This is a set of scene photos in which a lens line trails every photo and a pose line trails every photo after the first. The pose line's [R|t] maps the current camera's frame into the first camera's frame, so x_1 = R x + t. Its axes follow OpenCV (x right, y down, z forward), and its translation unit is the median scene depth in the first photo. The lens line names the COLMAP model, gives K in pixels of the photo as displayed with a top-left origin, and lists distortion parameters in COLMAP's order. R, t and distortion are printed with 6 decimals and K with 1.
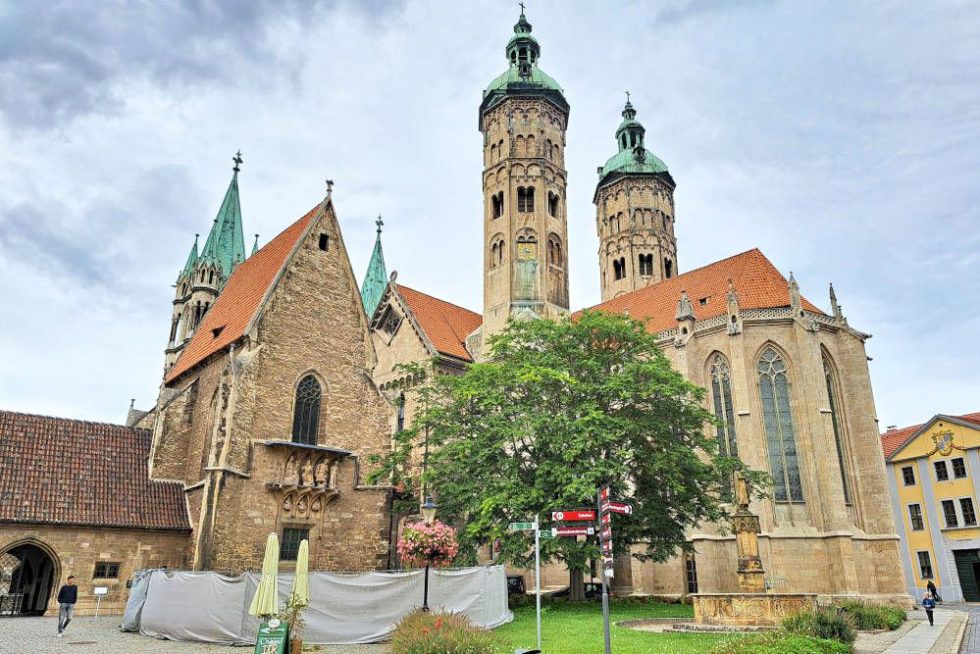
lens RADIAL K [[694.6, 0, 512.0], [0, 694.6, 369.8], [0, 0, 1]] dist [0.053409, -0.006442]
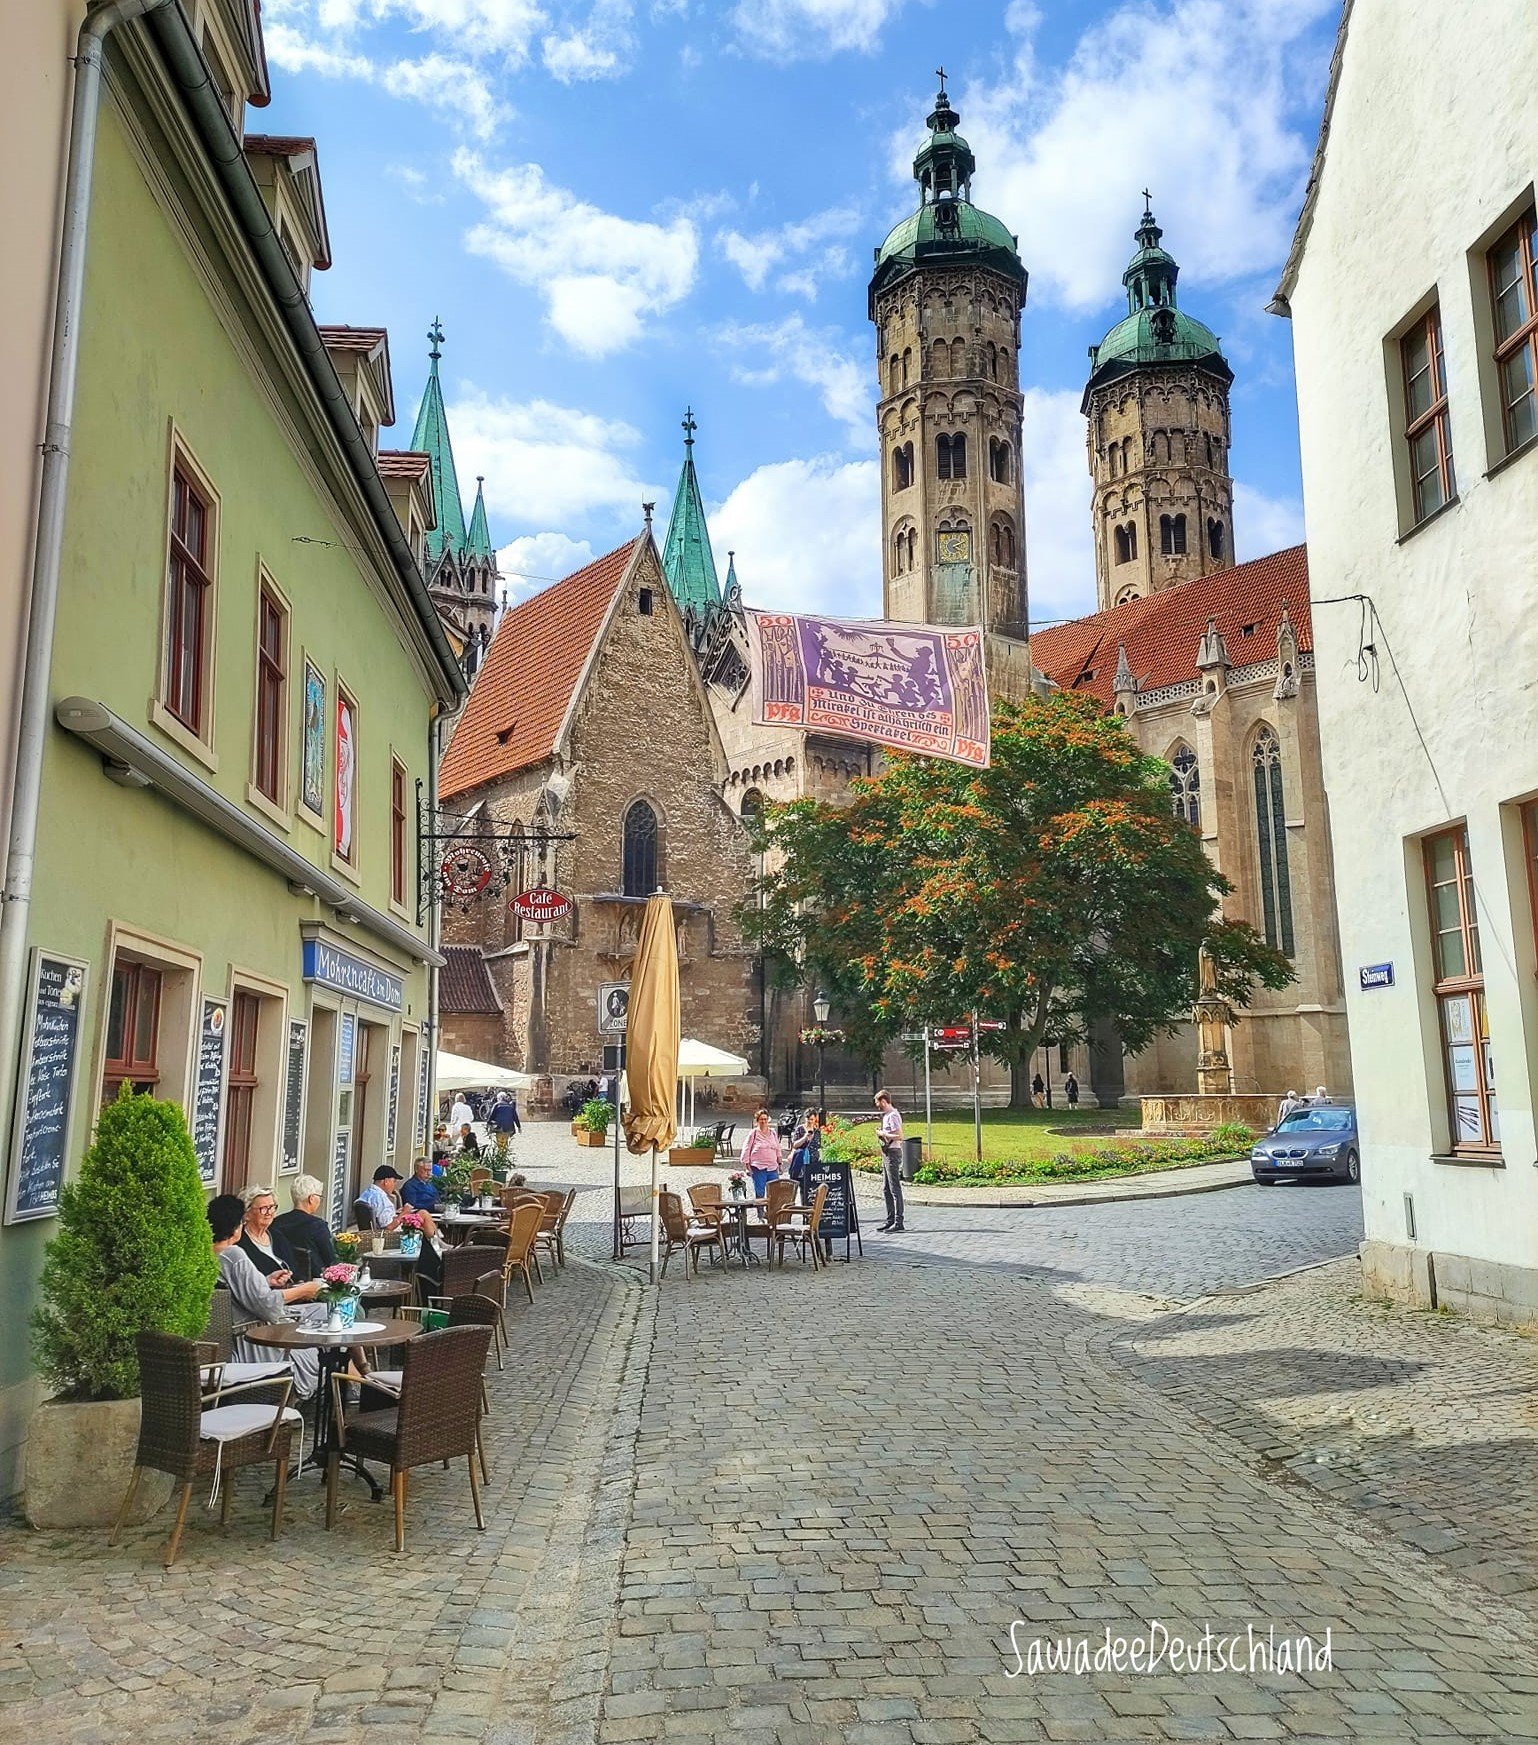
lens RADIAL K [[1364.5, 0, 766.9], [0, 1364.5, 873.5], [0, 0, 1]] dist [0.046636, -0.005203]
pose [[0.990216, -0.022168, -0.137769, 0.017359], [0.042285, 0.988549, 0.144856, -0.068328], [0.132980, -0.149264, 0.979814, -0.214896]]
